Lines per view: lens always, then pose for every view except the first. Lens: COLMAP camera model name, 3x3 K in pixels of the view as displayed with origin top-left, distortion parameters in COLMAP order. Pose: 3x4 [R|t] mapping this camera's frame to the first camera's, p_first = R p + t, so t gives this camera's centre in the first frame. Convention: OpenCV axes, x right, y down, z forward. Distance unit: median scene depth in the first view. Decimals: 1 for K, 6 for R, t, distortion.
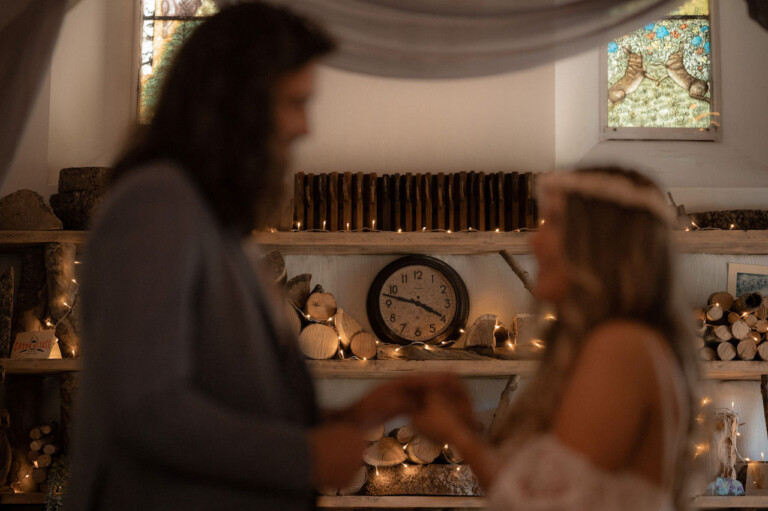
lens RADIAL K [[1841.0, 0, 385.8], [0, 1841.0, 252.3], [0, 0, 1]] dist [0.039465, 0.000000]
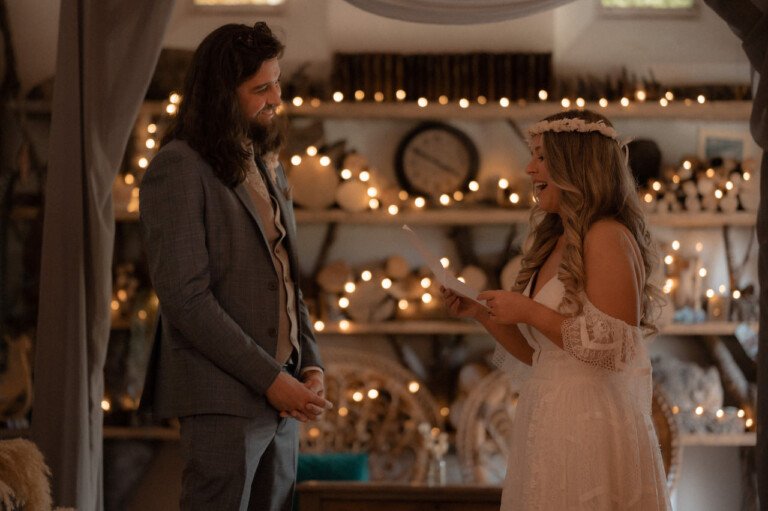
lens RADIAL K [[1841.0, 0, 384.2], [0, 1841.0, 255.8], [0, 0, 1]] dist [0.039465, 0.000000]
pose [[0.999966, 0.001663, -0.008131, -0.007372], [-0.000861, 0.995220, 0.097657, -0.029687], [0.008254, -0.097646, 0.995187, -0.199880]]
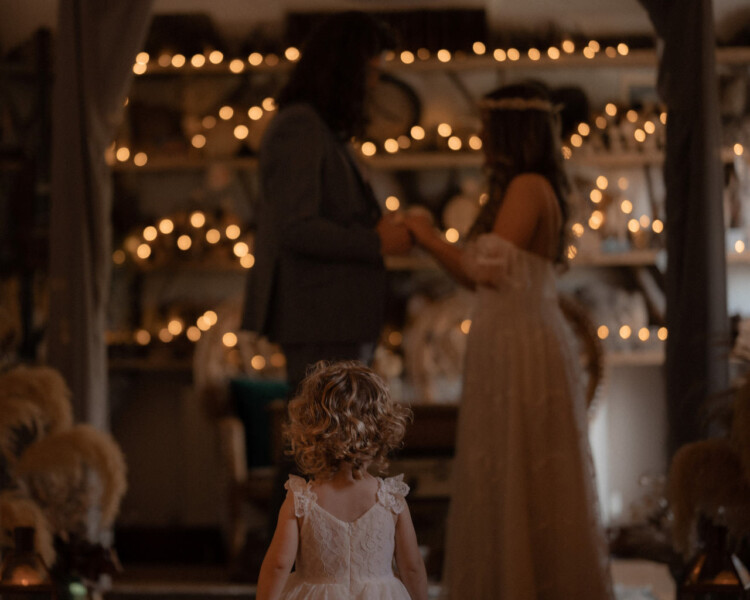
lens RADIAL K [[1947.7, 0, 373.6], [0, 1947.7, 299.9], [0, 0, 1]] dist [0.090773, 0.000000]
pose [[0.999136, -0.022869, 0.034706, -0.041400], [0.017217, 0.987731, 0.155210, -0.056523], [-0.037829, -0.154479, 0.987272, -0.392681]]
